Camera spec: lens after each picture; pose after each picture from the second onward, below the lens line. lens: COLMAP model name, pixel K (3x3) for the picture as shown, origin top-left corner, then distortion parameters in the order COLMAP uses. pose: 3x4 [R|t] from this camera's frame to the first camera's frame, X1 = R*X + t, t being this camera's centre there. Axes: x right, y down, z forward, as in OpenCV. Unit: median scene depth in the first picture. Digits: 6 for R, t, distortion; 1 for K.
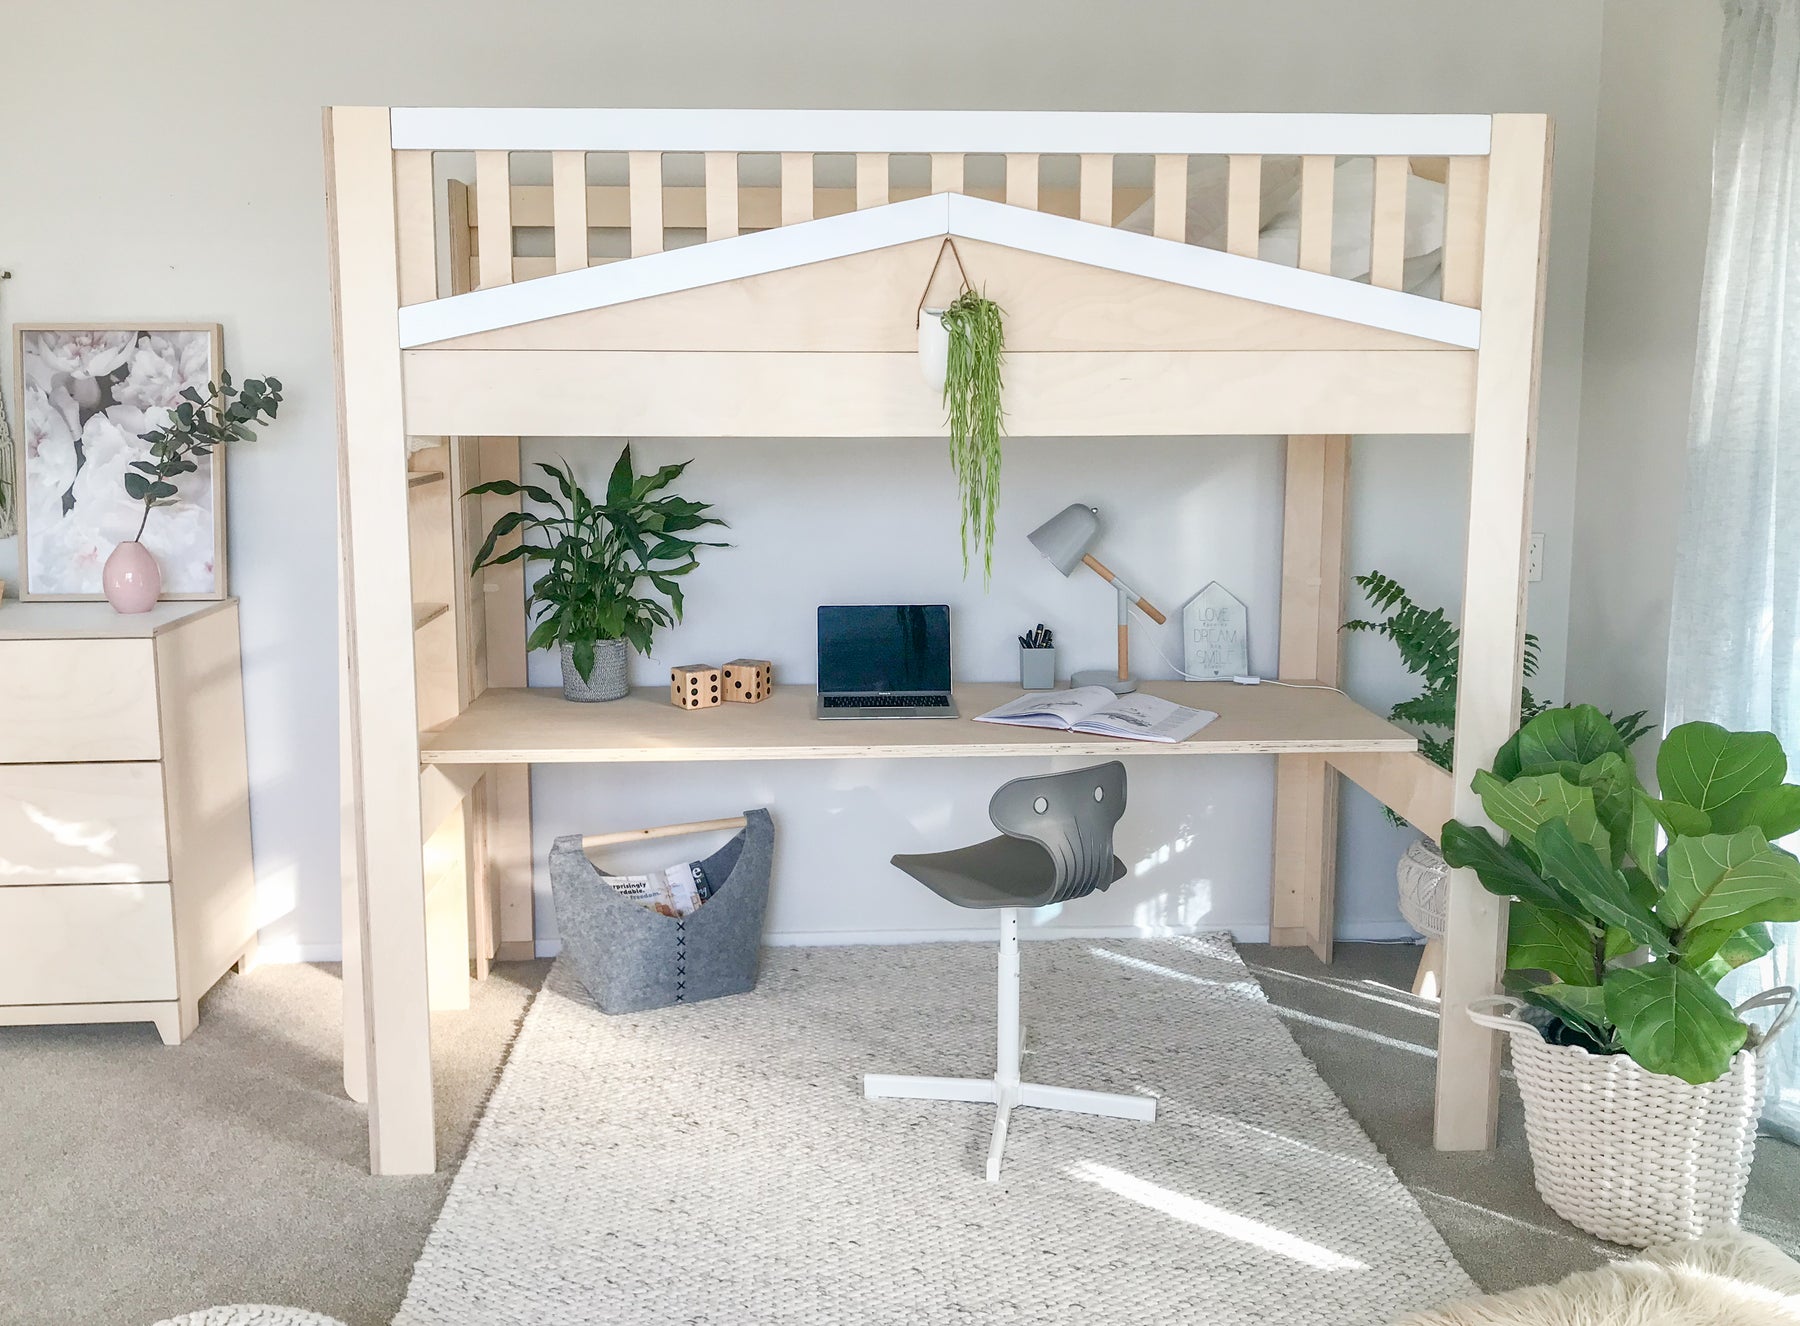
lens RADIAL K [[1500.1, 0, 880.9], [0, 1500.1, 596.4], [0, 0, 1]] dist [0.038665, -0.001557]
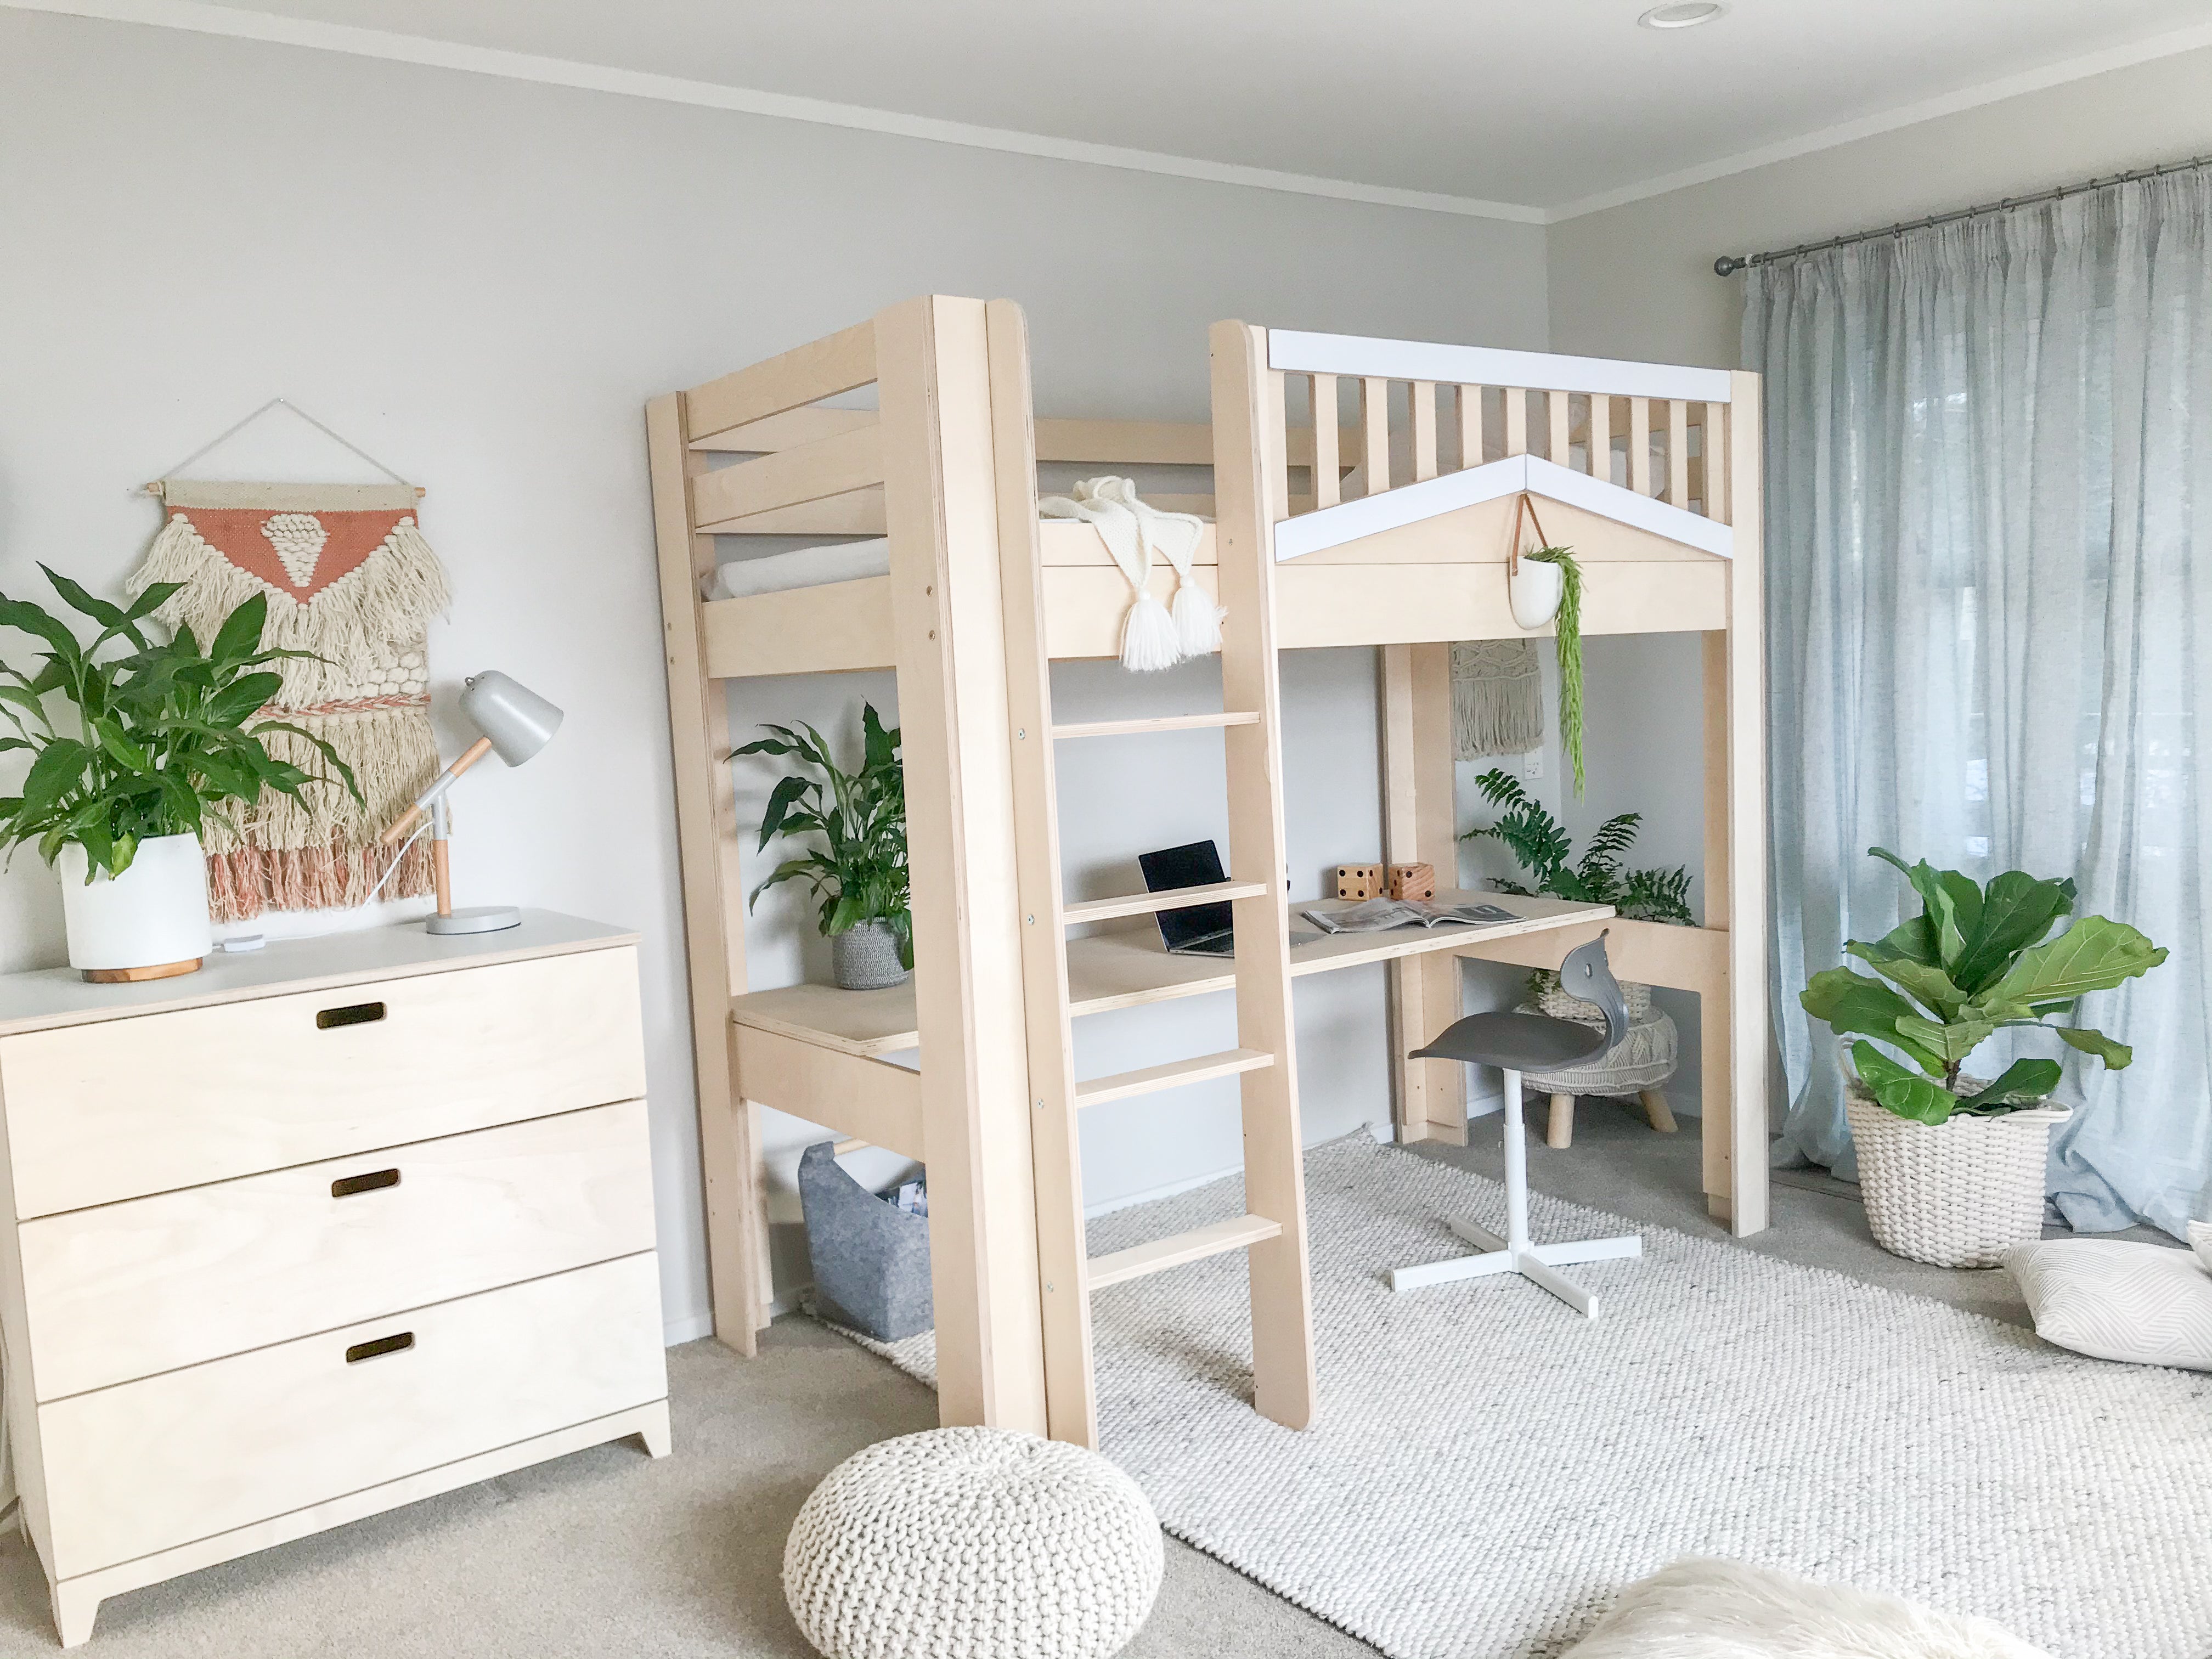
lens RADIAL K [[1816.4, 0, 1098.5], [0, 1816.4, 828.7], [0, 0, 1]] dist [0.045239, -0.002732]
pose [[0.831329, -0.095507, 0.547513, -0.740007], [0.114796, 0.993389, -0.001017, -0.005921], [-0.543796, 0.063698, 0.836797, 0.042668]]
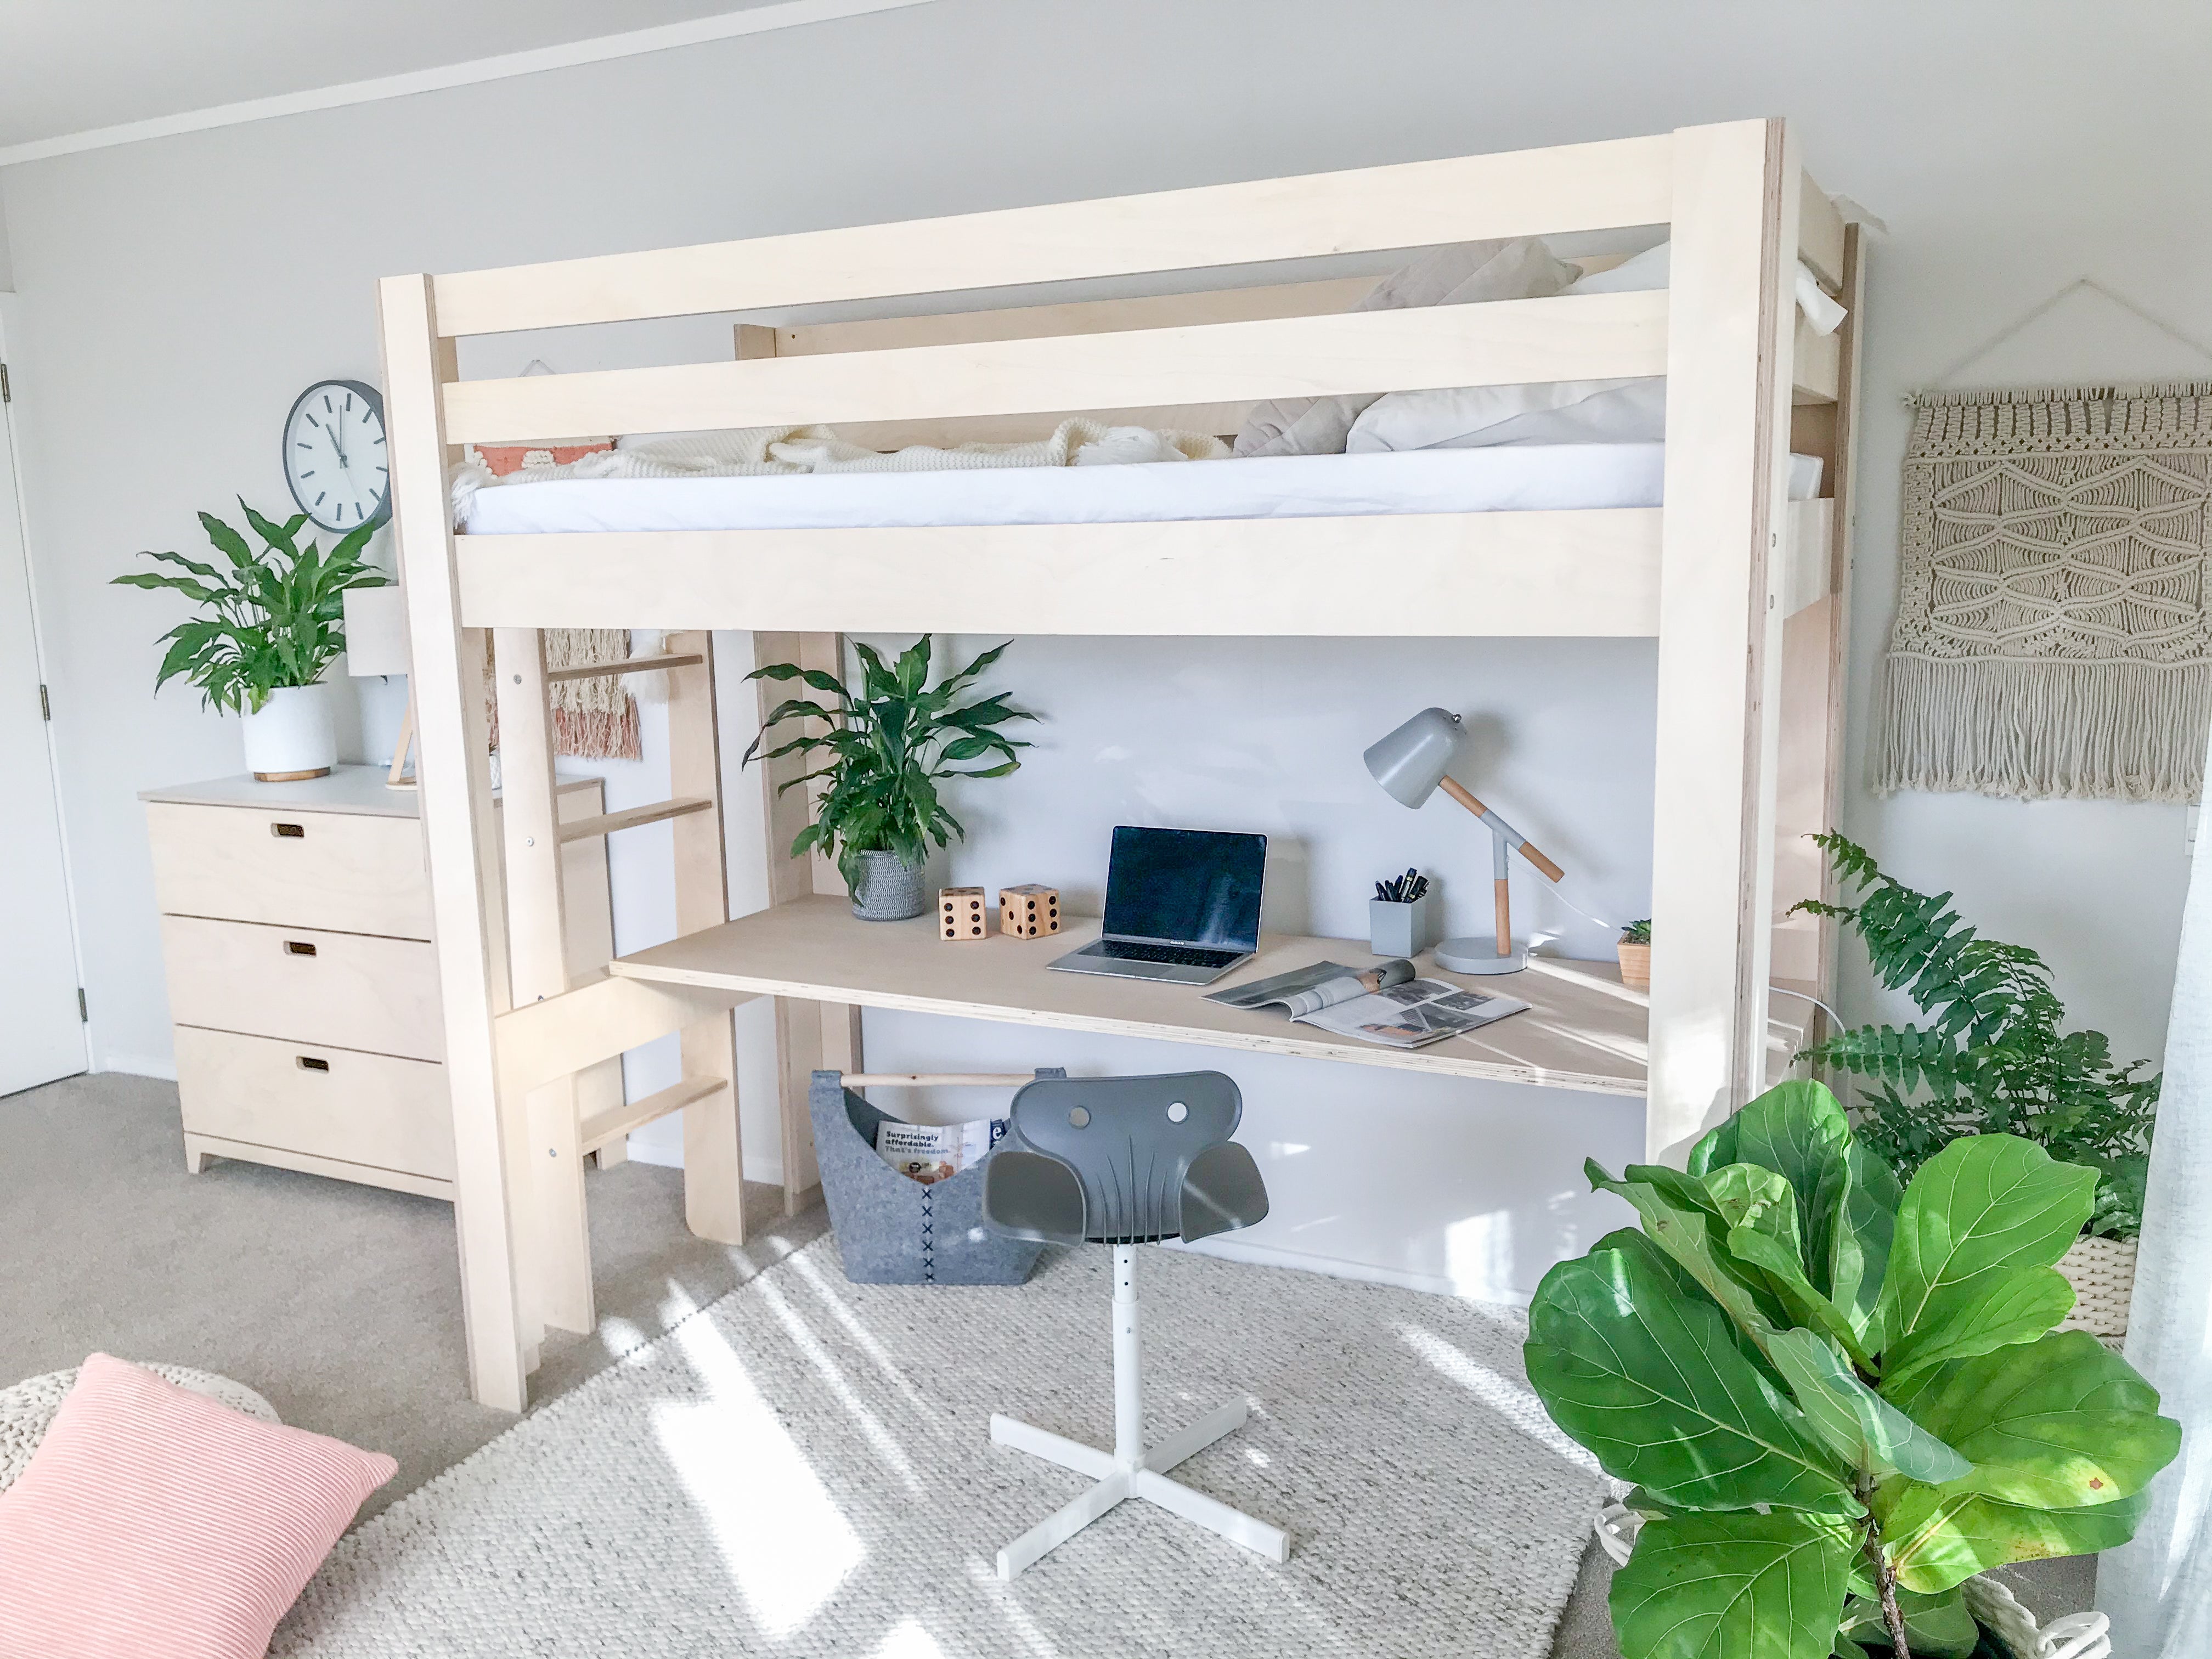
lens RADIAL K [[1814.9, 0, 1086.2], [0, 1814.9, 830.5], [0, 0, 1]] dist [0.065695, -0.030474]
pose [[0.869098, 0.063842, -0.490503, 0.444321], [-0.043297, 0.997648, 0.053134, -0.044525], [0.492741, -0.024942, 0.869818, 0.158436]]
